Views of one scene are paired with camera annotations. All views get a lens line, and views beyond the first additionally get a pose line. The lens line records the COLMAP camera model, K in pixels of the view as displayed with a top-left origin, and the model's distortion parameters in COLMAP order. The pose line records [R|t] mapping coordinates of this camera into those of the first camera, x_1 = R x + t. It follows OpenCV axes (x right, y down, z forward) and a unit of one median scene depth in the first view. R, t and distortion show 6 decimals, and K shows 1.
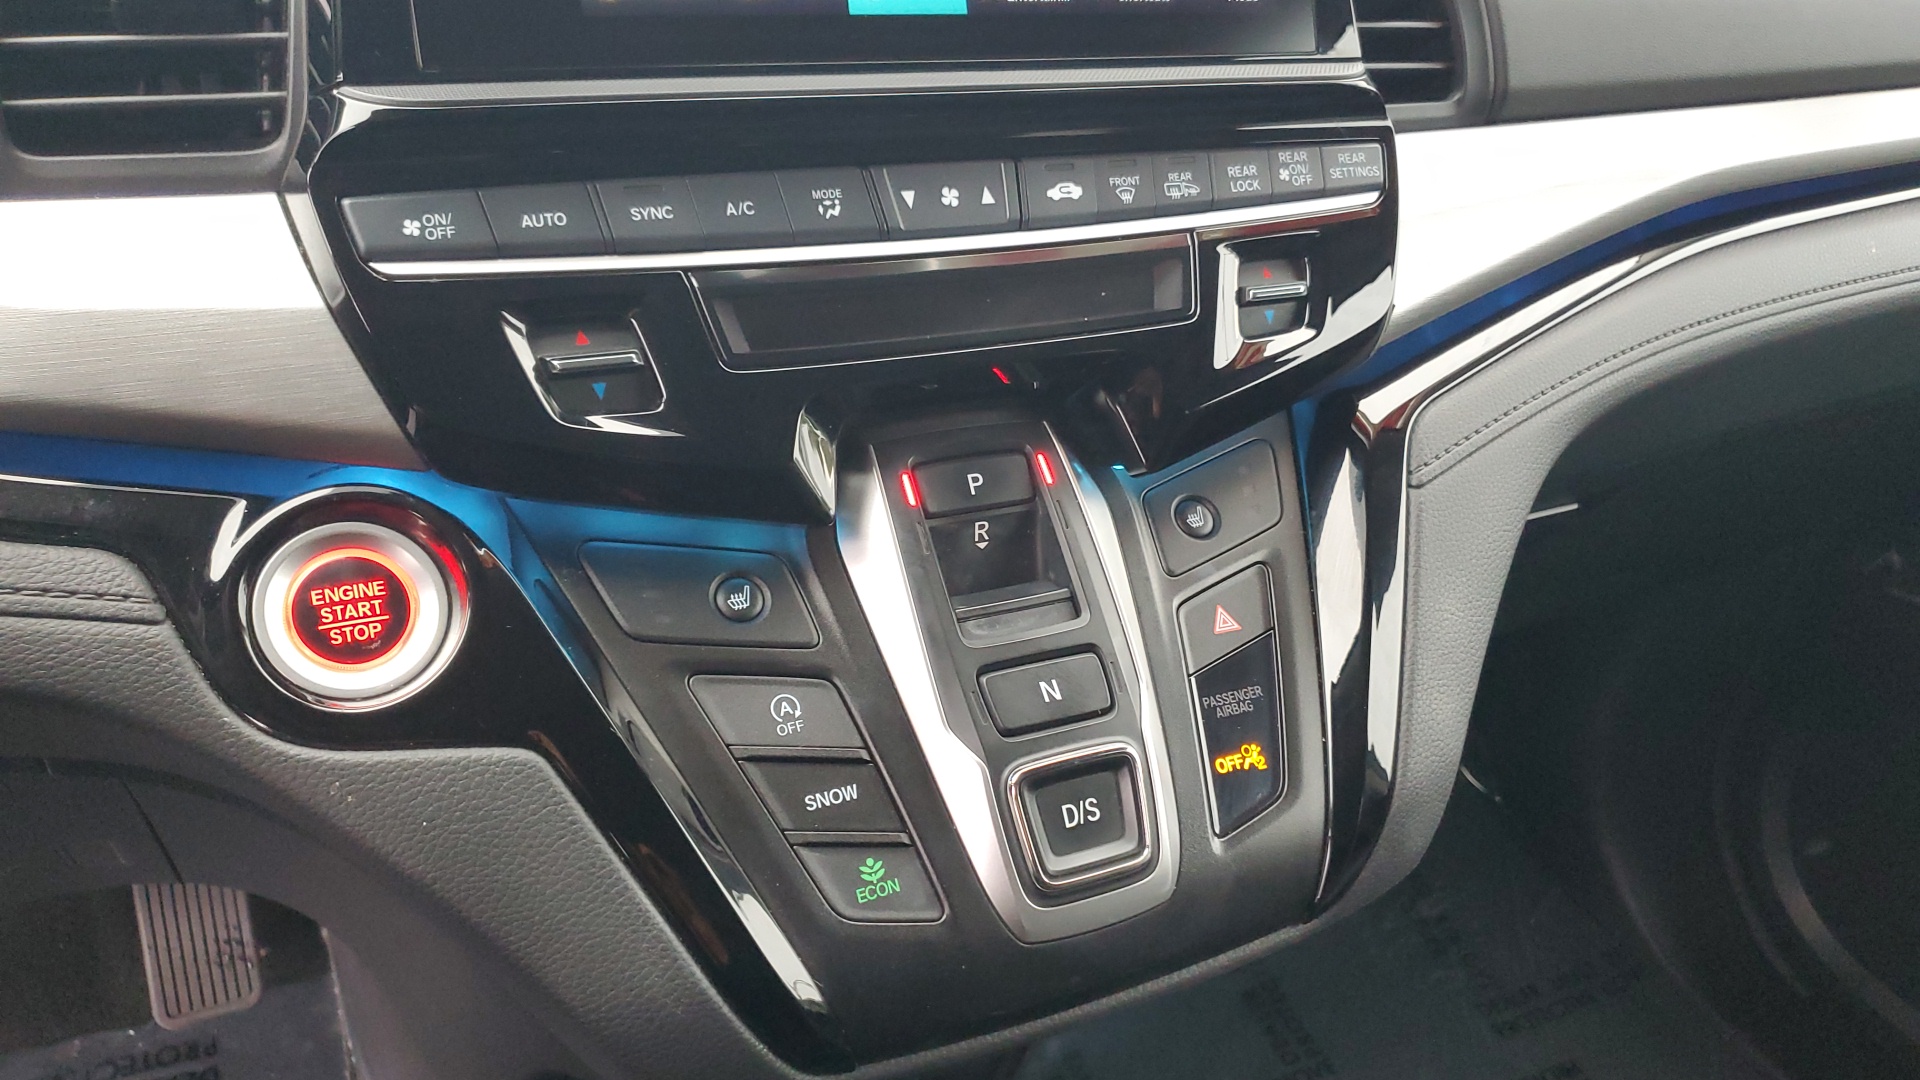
lens RADIAL K [[1473.3, 0, 926.5], [0, 1473.3, 552.1], [0, 0, 1]] dist [0.057286, -0.106617]
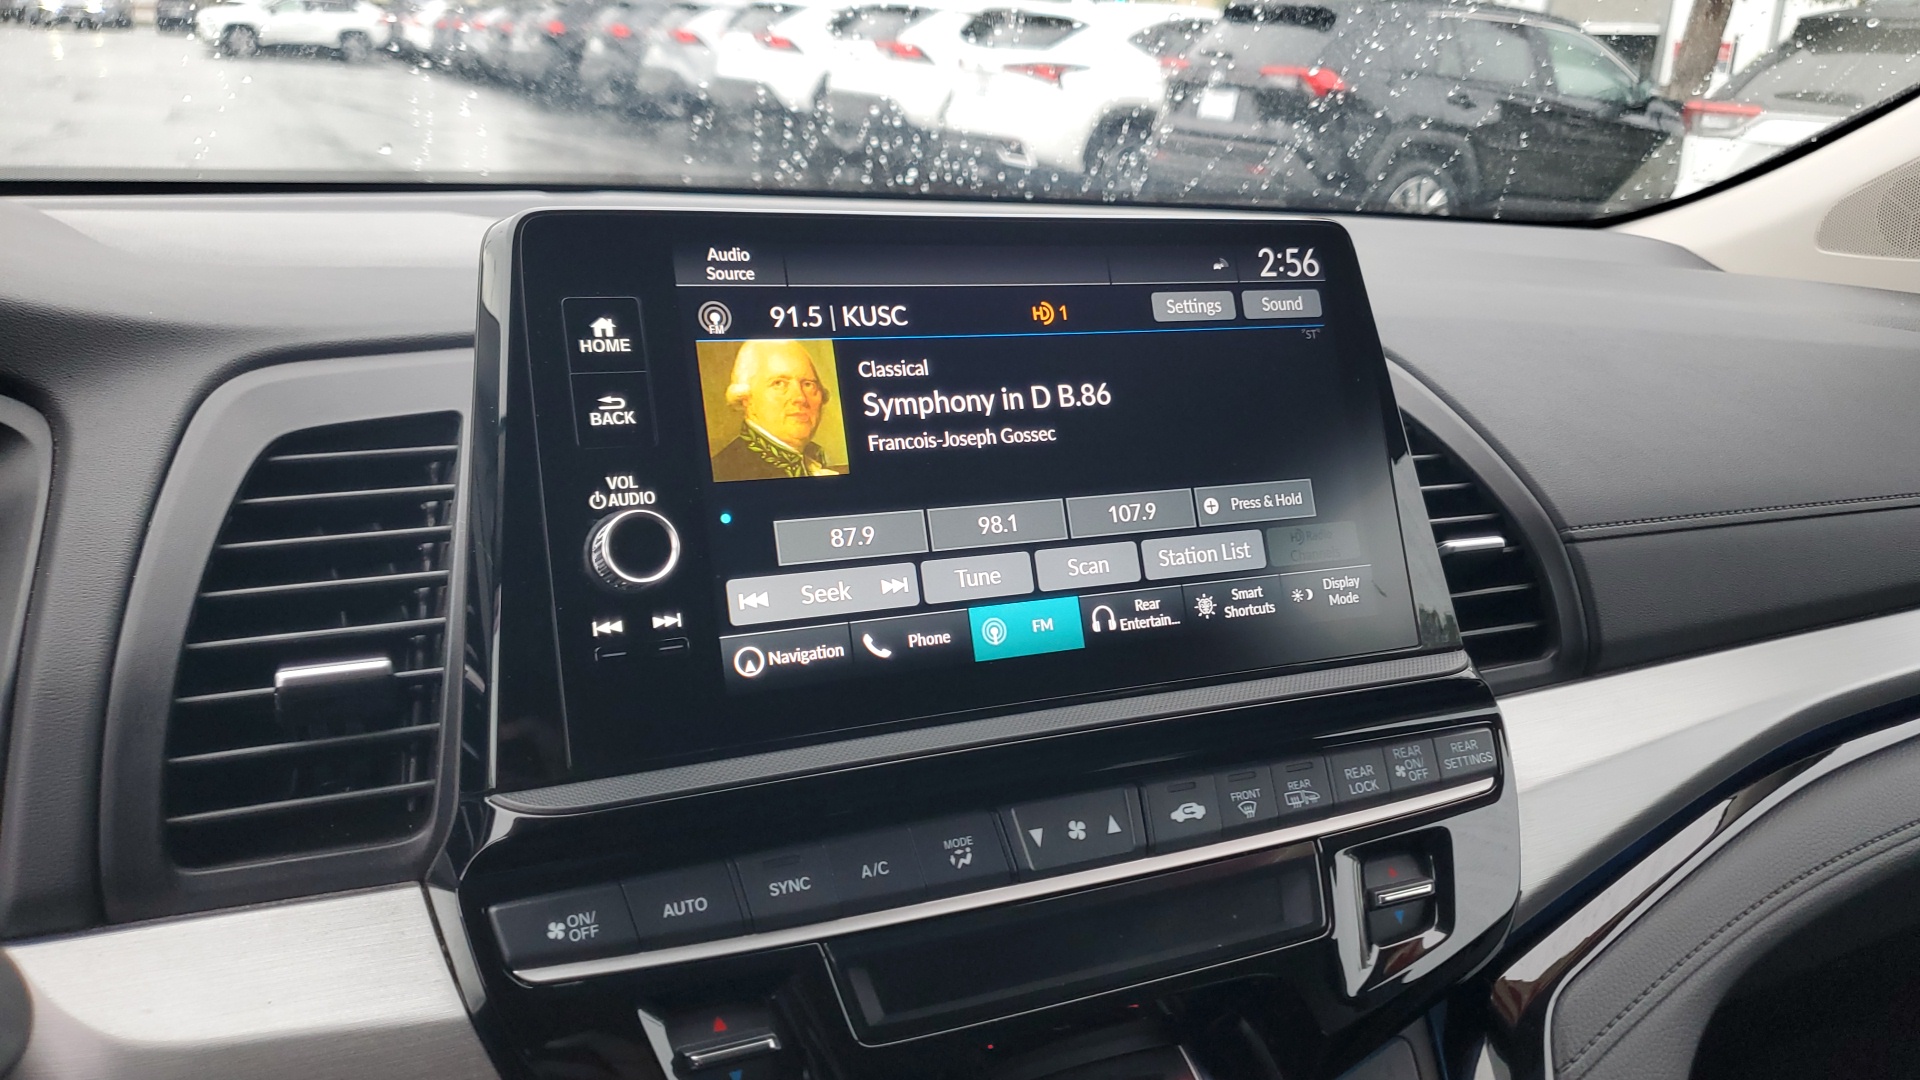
lens RADIAL K [[1473.3, 0, 926.5], [0, 1473.3, 552.1], [0, 0, 1]] dist [0.057286, -0.106617]
pose [[0.999563, -0.022973, -0.018585, -0.073004], [0.018487, 0.976843, -0.213158, -0.247098], [0.023052, 0.212722, 0.976841, -0.021855]]
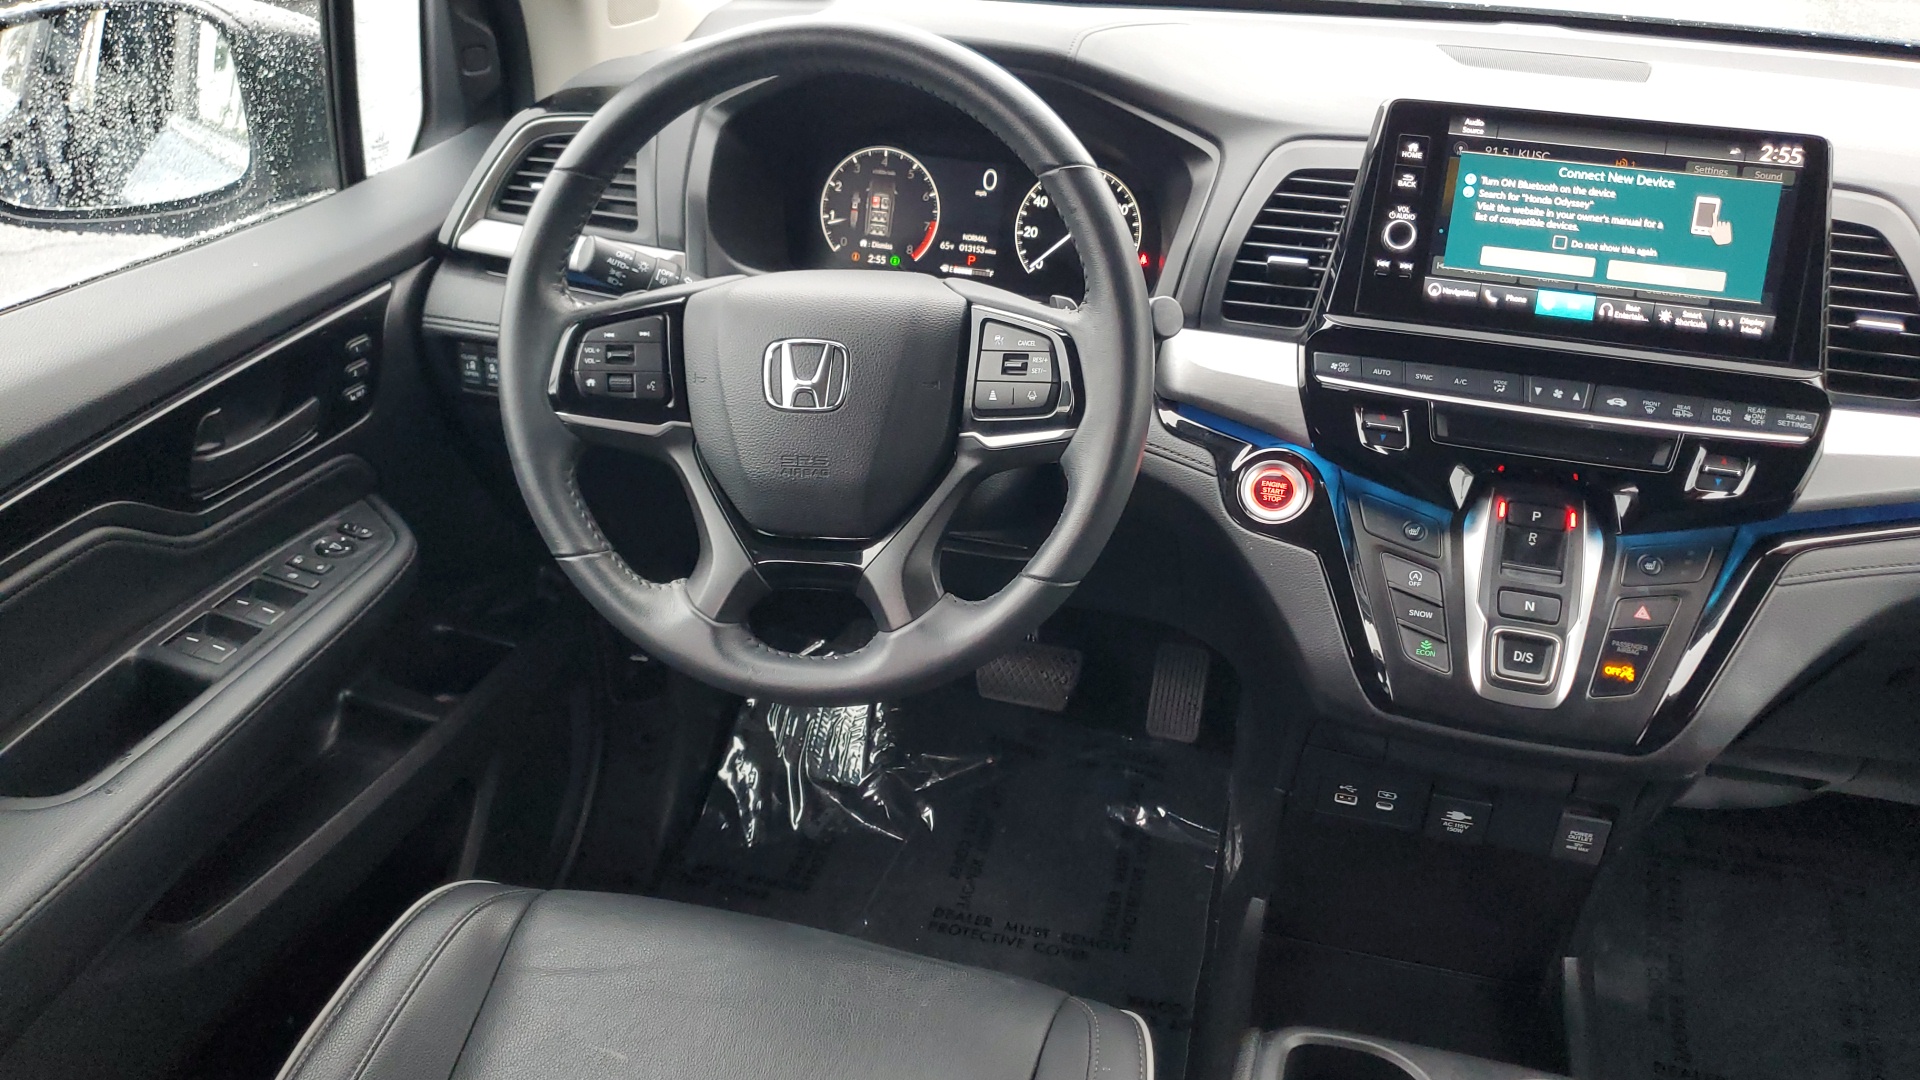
lens RADIAL K [[1453.1, 0, 1042.3], [0, 1453.1, 569.6], [0, 0, 1]] dist [0.022204, -0.006530]
pose [[0.784878, 0.271164, -0.557169, 0.849627], [-0.297198, 0.953731, 0.045504, 0.186198], [0.543728, 0.129874, 0.829152, -1.518089]]
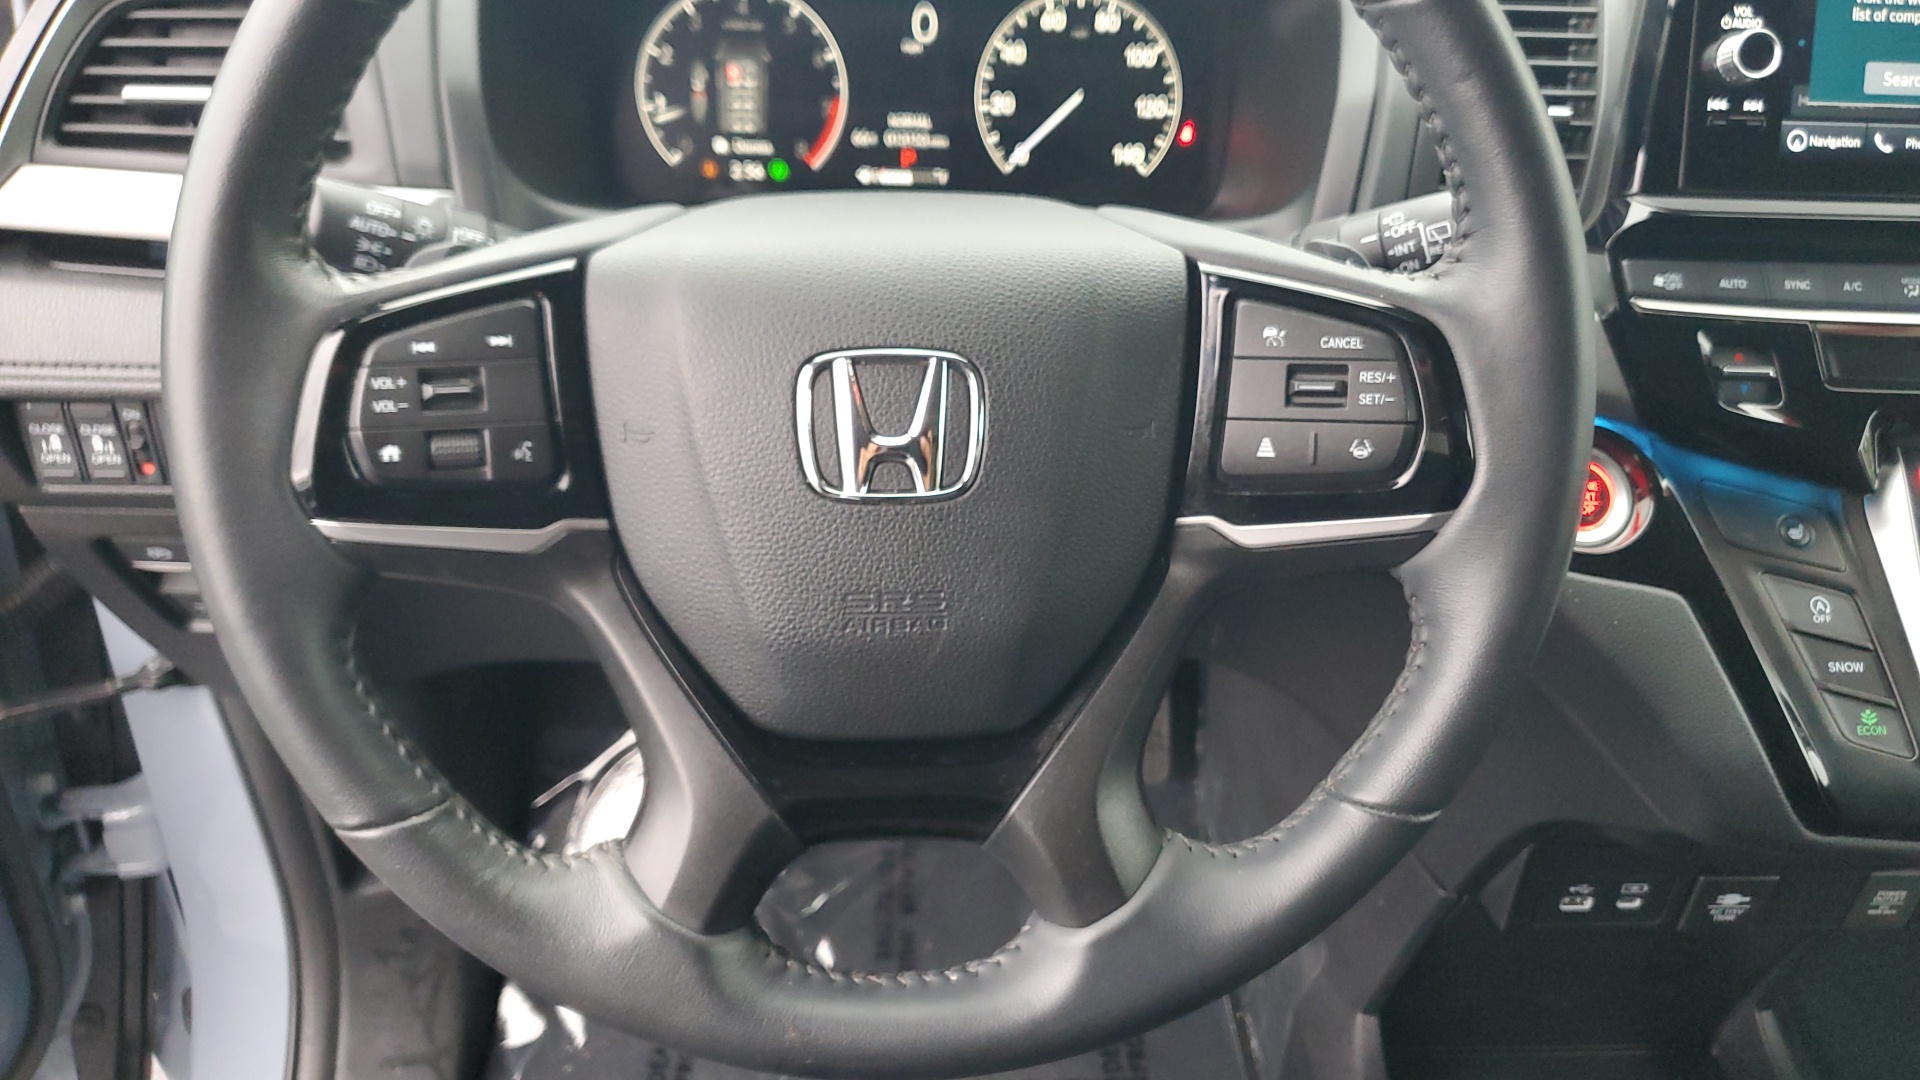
lens RADIAL K [[1523.6, 0, 1008.9], [0, 1523.6, 542.3], [0, 0, 1]] dist [-0.004413, 0.002741]
pose [[0.919592, 0.175203, -0.351644, -0.361099], [-0.171118, 0.984315, 0.042931, 0.128028], [0.353650, 0.020693, 0.935149, -0.881283]]
